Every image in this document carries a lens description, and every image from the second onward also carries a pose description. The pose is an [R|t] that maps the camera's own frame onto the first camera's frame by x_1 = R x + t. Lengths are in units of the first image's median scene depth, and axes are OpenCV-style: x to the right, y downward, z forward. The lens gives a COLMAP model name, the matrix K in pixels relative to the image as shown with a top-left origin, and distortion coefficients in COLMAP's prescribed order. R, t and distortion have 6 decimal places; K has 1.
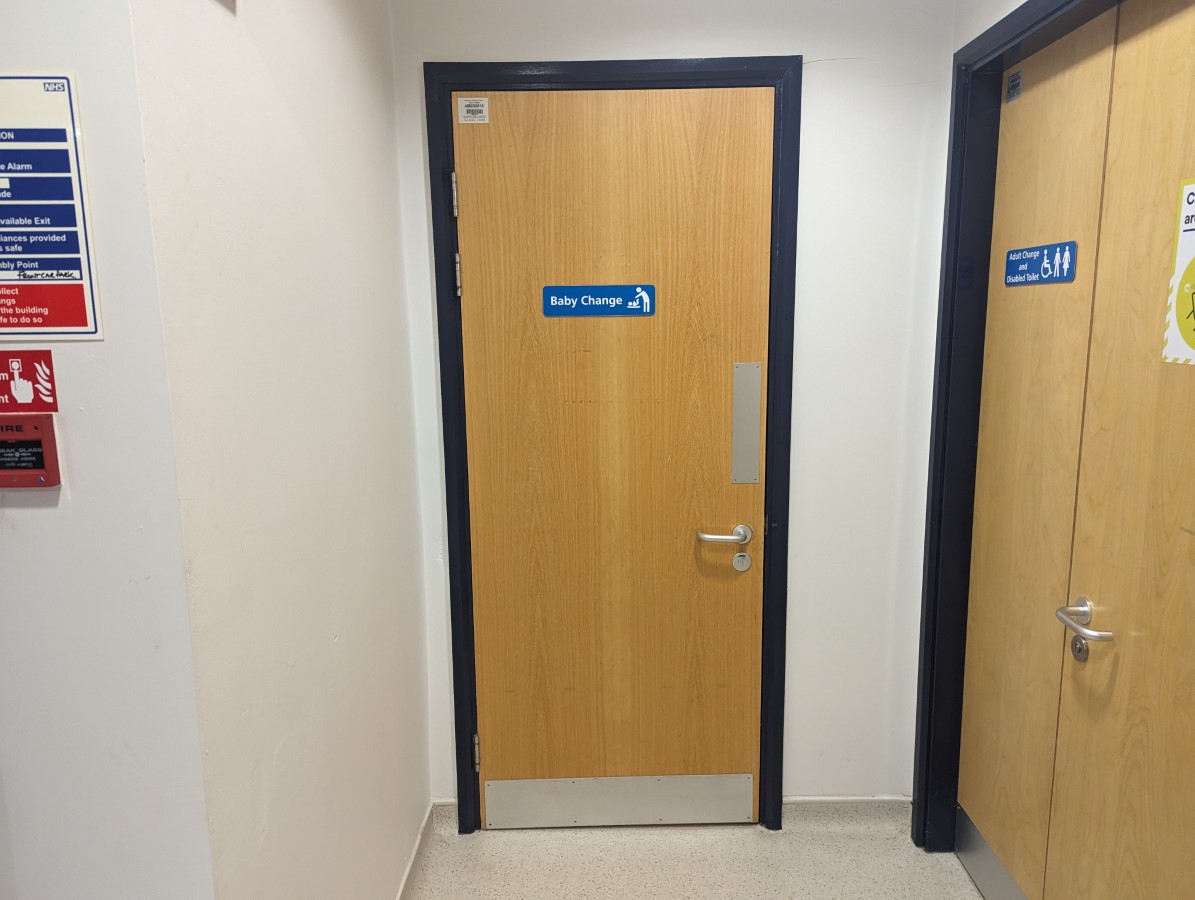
lens RADIAL K [[837.9, 0, 588.5], [0, 837.9, 460.6], [0, 0, 1]] dist [0.060027, -0.049965]
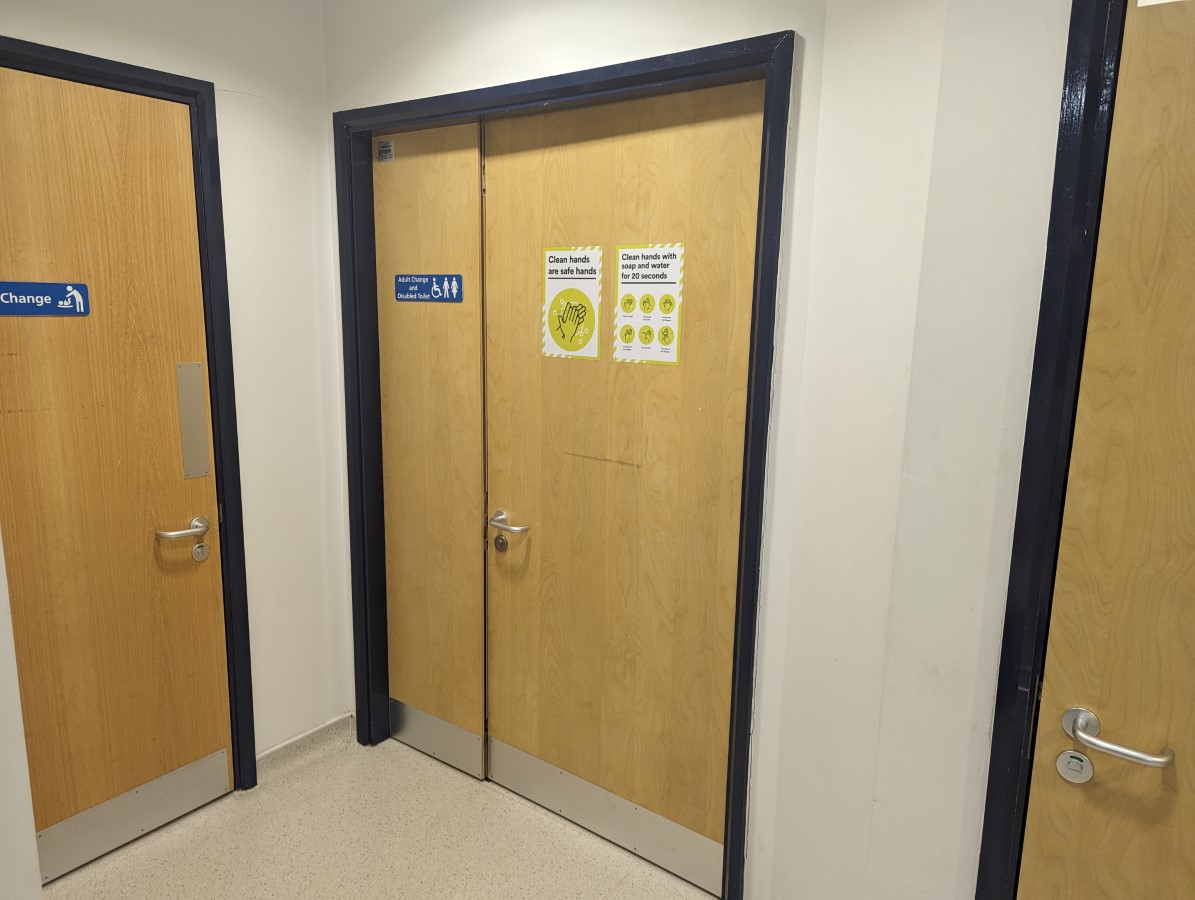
lens RADIAL K [[837.9, 0, 589.3], [0, 837.9, 474.5], [0, 0, 1]] dist [0.060027, -0.049965]
pose [[0.588731, -0.138540, 0.796368, -0.387688], [0.117088, 0.989429, 0.085566, -0.010175], [-0.799804, 0.042870, 0.598729, -0.029748]]
